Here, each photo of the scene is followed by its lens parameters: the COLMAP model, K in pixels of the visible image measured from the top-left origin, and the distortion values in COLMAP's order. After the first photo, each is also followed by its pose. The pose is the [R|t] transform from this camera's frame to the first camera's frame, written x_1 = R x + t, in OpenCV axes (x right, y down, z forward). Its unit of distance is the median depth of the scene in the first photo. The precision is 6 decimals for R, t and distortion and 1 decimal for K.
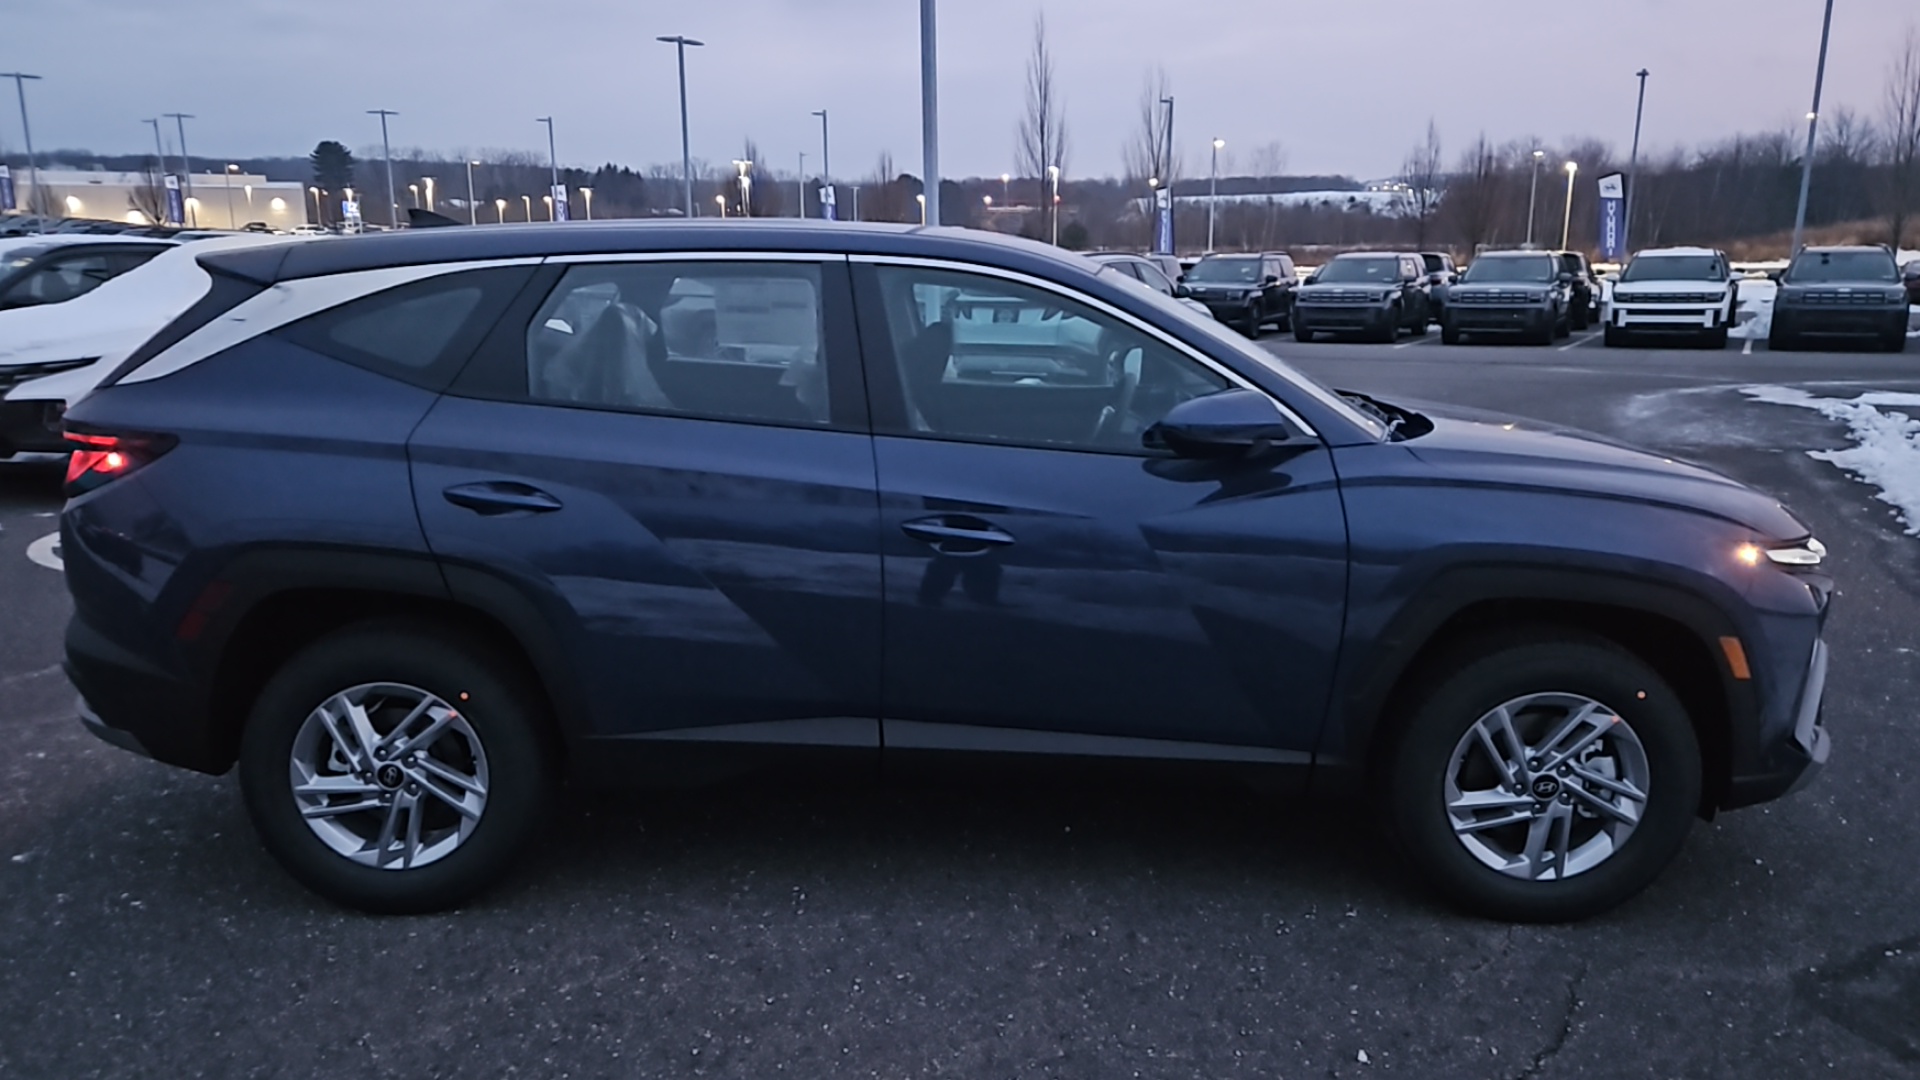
lens RADIAL K [[1358.4, 0, 952.0], [0, 1358.4, 543.3], [0, 0, 1]] dist [0.077734, -0.065852]
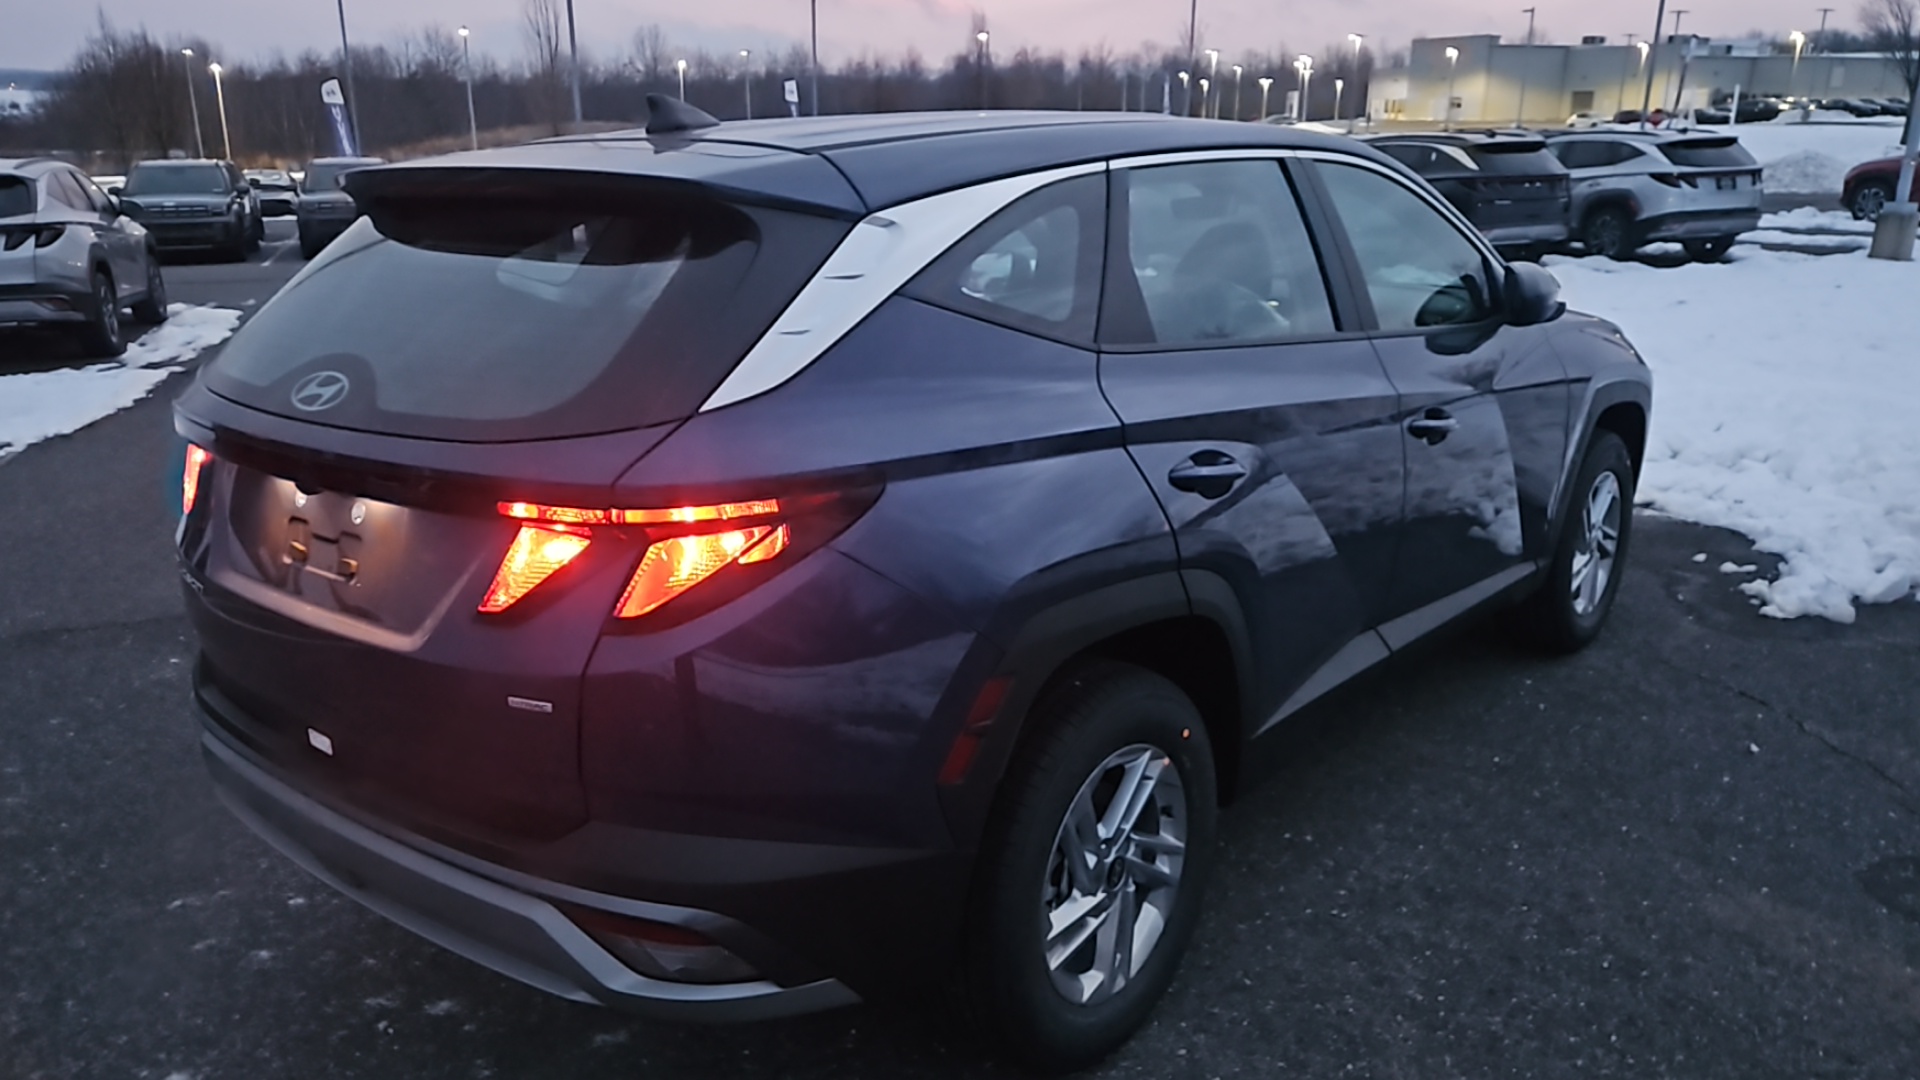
lens RADIAL K [[1358.4, 0, 952.0], [0, 1358.4, 543.3], [0, 0, 1]] dist [0.077734, -0.065852]
pose [[0.628251, -0.219476, 0.746412, -0.210123], [0.172168, 0.974819, 0.141725, -0.026833], [-0.758722, 0.039469, 0.650218, 0.123994]]
